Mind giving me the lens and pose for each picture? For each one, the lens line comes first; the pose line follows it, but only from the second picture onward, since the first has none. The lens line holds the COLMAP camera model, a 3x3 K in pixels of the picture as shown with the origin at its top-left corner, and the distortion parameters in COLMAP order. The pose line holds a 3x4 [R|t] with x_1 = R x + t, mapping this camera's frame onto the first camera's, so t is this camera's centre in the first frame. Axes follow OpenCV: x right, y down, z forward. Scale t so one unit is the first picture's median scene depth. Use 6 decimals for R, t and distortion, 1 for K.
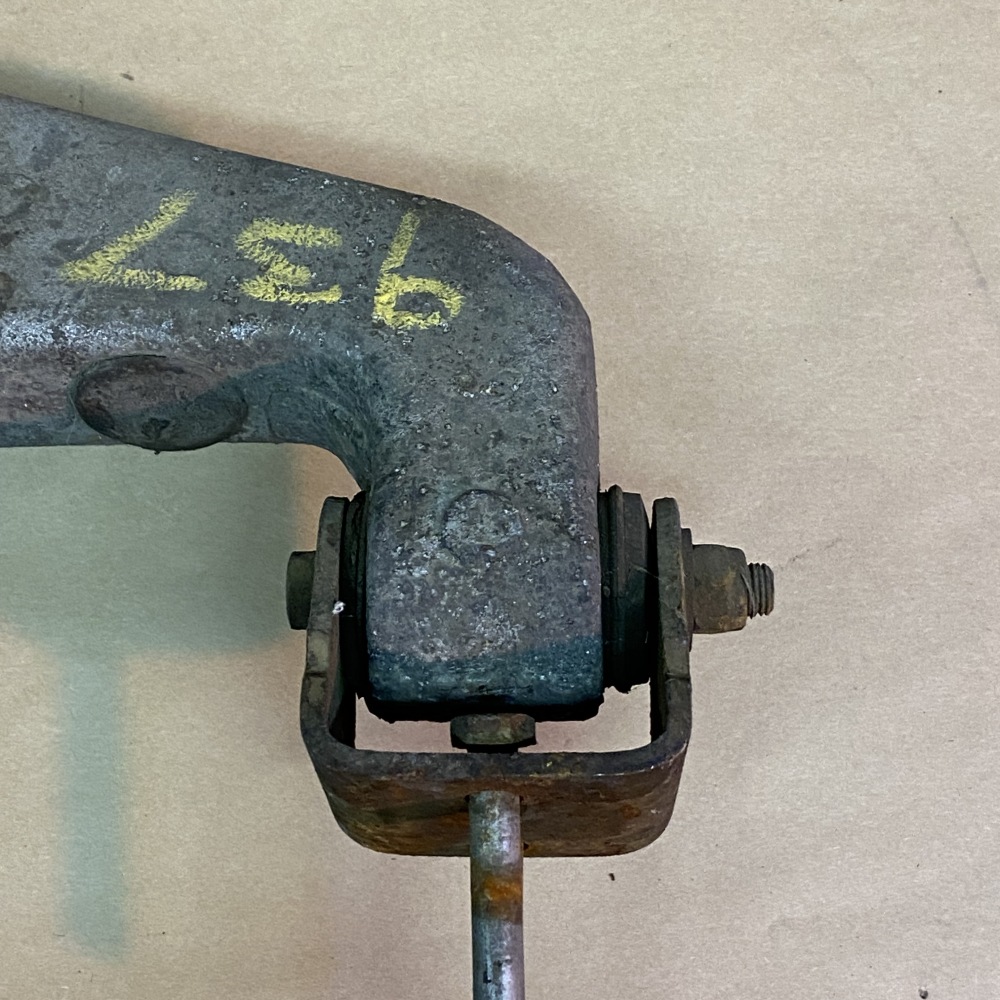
lens RADIAL K [[2022.3, 0, 476.7], [0, 2022.3, 500.9], [0, 0, 1]] dist [0.212655, -0.565001]
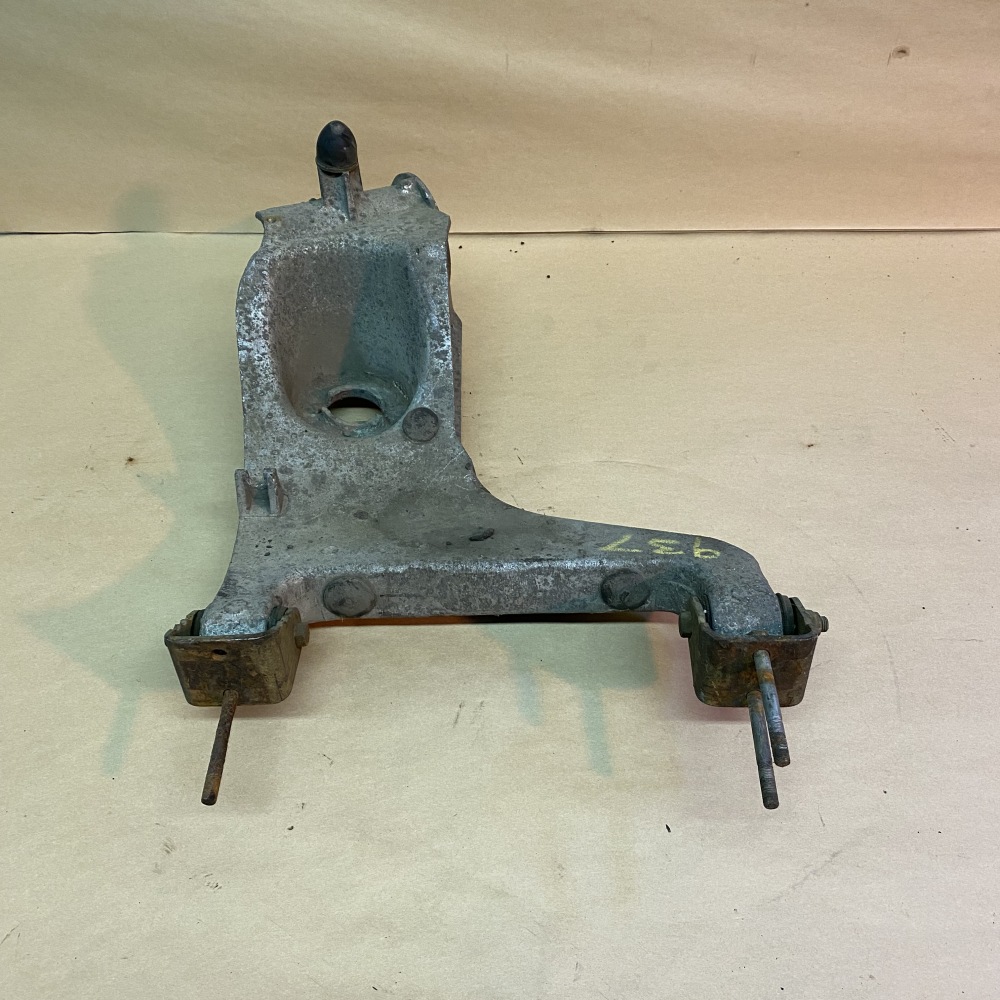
lens RADIAL K [[1009.7, 0, 500.0], [0, 1009.7, 500.0], [0, 0, 1]] dist [0.159055, -0.479141]
pose [[0.999902, 0.013765, 0.002398, -0.378411], [-0.010812, 0.870965, -0.491225, 0.661413], [-0.008850, 0.491152, 0.871029, -0.530681]]
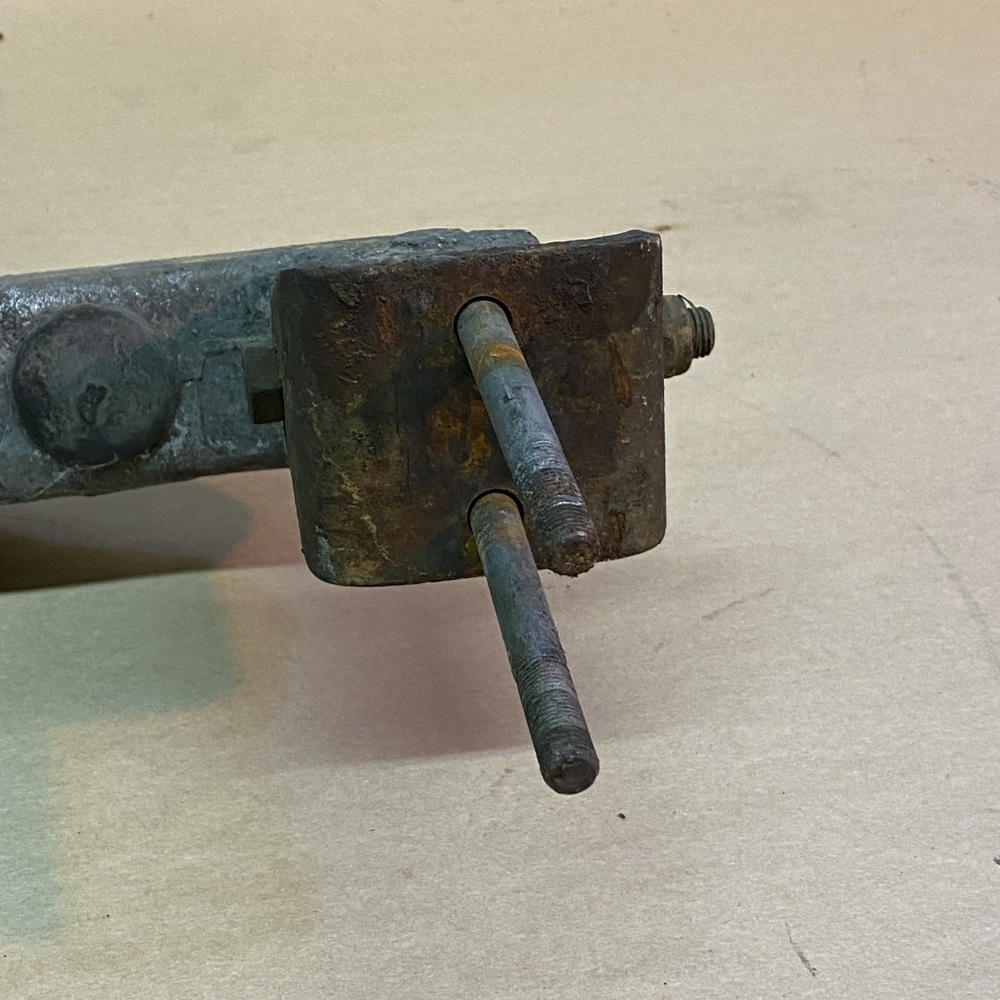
lens RADIAL K [[2022.3, 0, 476.7], [0, 2022.3, 500.9], [0, 0, 1]] dist [0.212655, -0.565001]
pose [[0.985207, -0.079680, 0.151717, -0.130688], [0.164668, 0.685317, -0.709384, 0.780941], [-0.047450, 0.723873, 0.688300, 0.331628]]
